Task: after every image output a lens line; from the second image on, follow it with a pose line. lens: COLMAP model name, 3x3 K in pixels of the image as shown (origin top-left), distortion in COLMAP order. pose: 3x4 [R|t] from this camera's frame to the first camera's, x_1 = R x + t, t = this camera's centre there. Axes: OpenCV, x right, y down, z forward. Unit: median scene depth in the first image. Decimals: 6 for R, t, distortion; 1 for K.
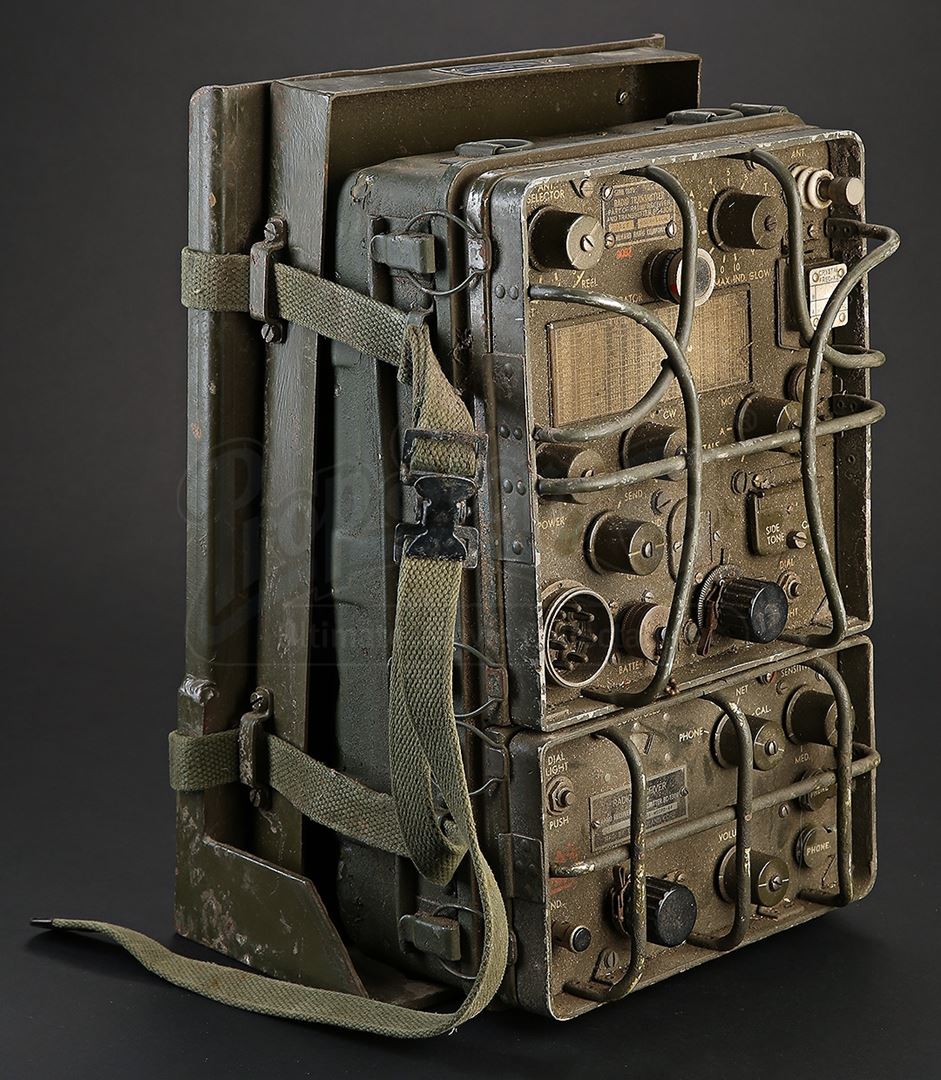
lens RADIAL K [[3514.2, 0, 471.2], [0, 3514.2, 540.4], [0, 0, 1]] dist [-0.426828, 0.000000]
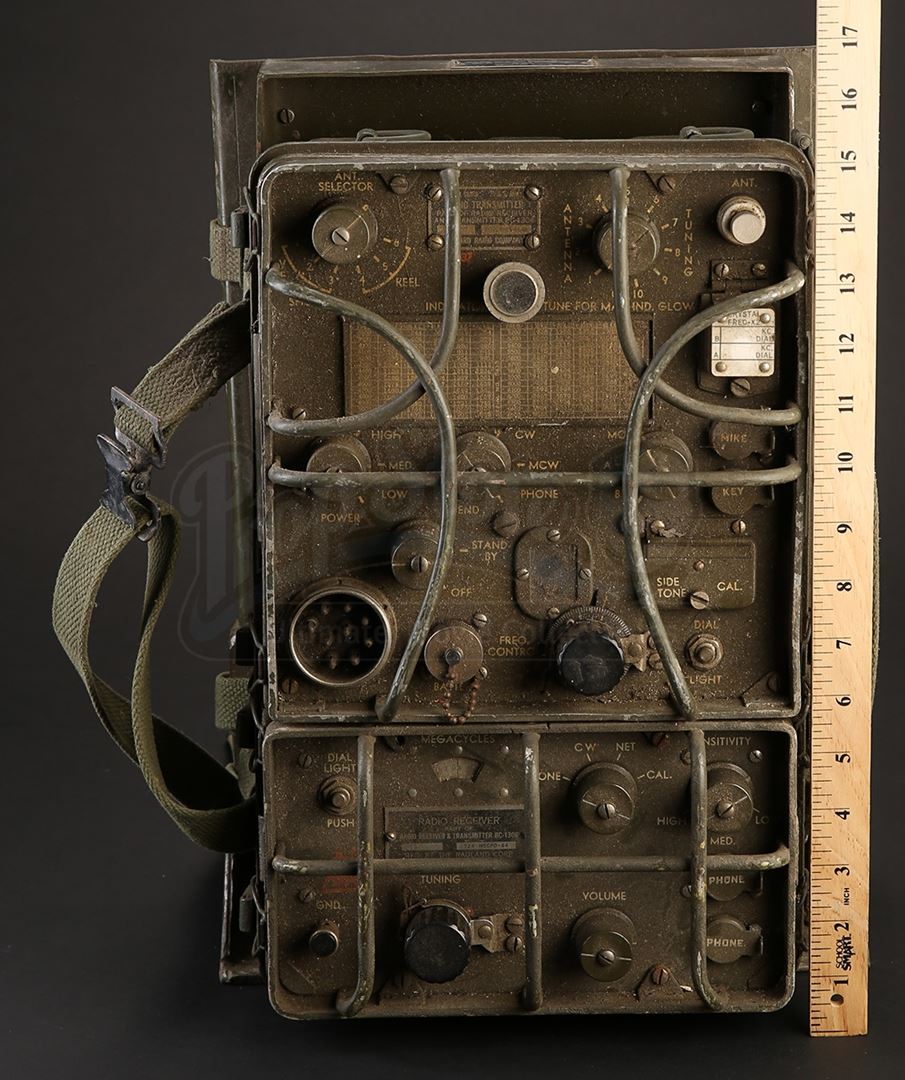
lens RADIAL K [[3599.4, 0, 592.5], [0, 3599.4, 438.2], [0, 0, 1]] dist [0.031773, 0.000000]
pose [[0.738757, 0.165550, -0.653323, 0.703958], [-0.179211, 0.982717, 0.046371, -0.083165], [0.649708, 0.082826, 0.755658, 0.269721]]
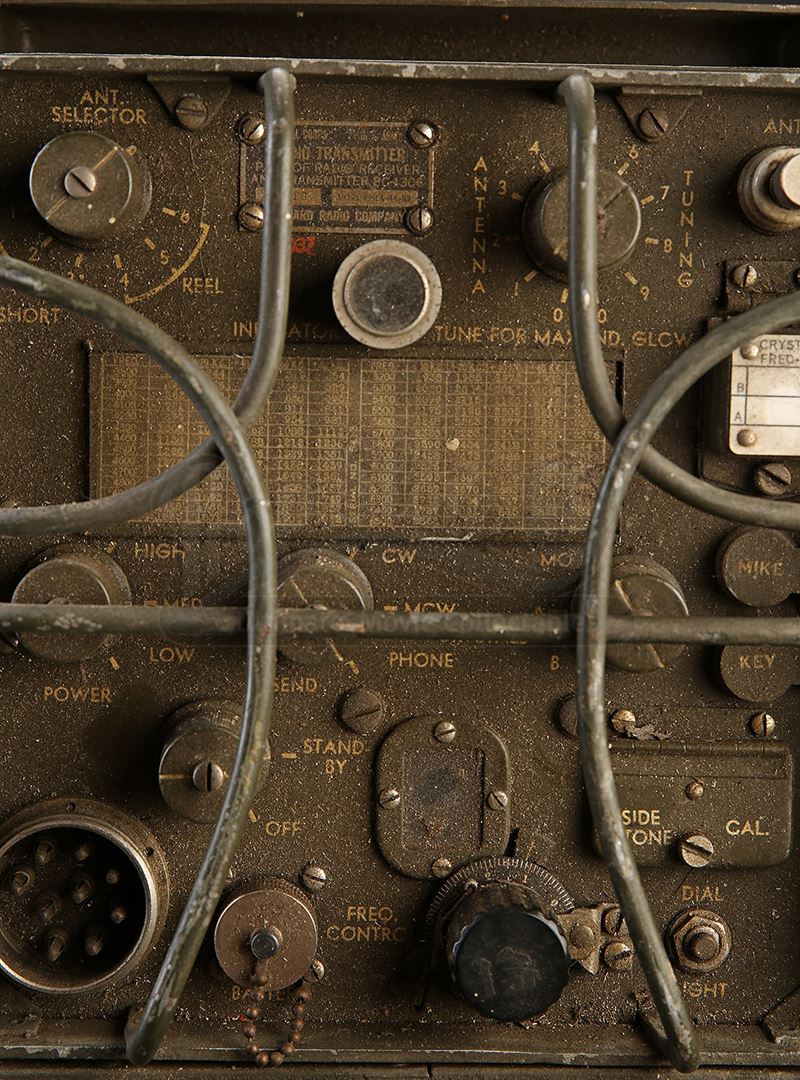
lens RADIAL K [[2249.0, 0, 395.0], [0, 2249.0, 463.4], [0, 0, 1]] dist [0.062619, 0.000000]
pose [[0.732918, 0.102664, -0.672526, 0.291623], [-0.198441, 0.977821, -0.066992, -0.026277], [0.650733, 0.182556, 0.737035, 0.728123]]
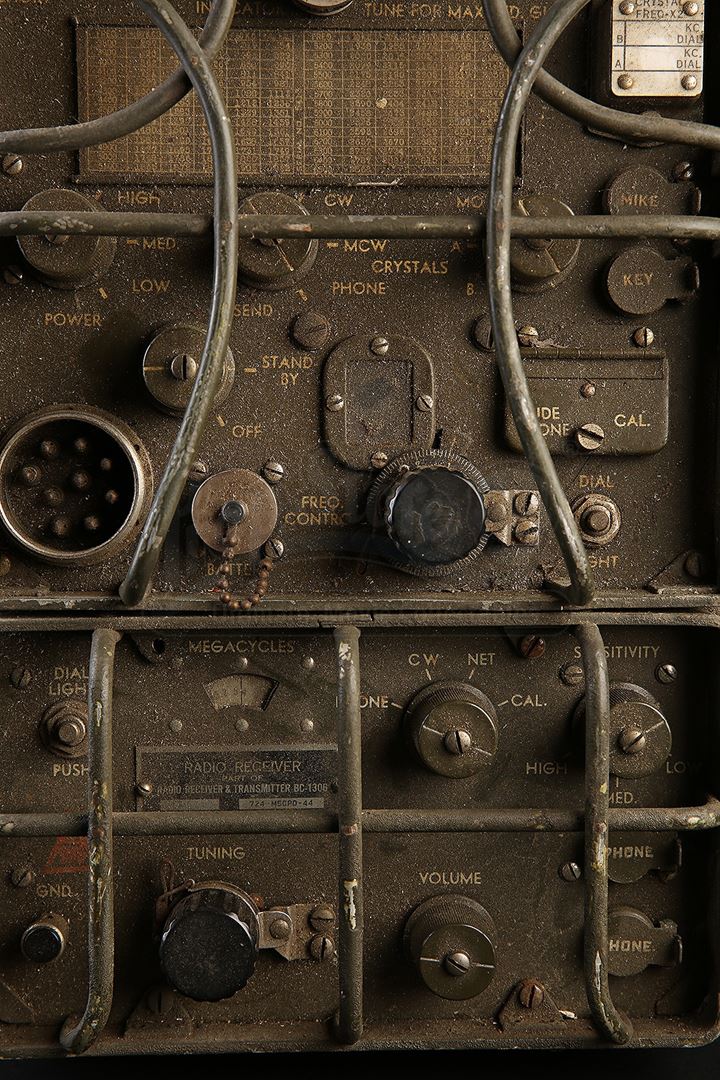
lens RADIAL K [[2033.8, 0, 358.1], [0, 2033.8, 553.7], [0, 0, 1]] dist [0.059921, 0.000000]
pose [[0.740939, 0.092727, -0.665140, 0.320012], [-0.178215, 0.982061, -0.061615, 0.052563], [0.647494, 0.164191, 0.744172, 0.719439]]
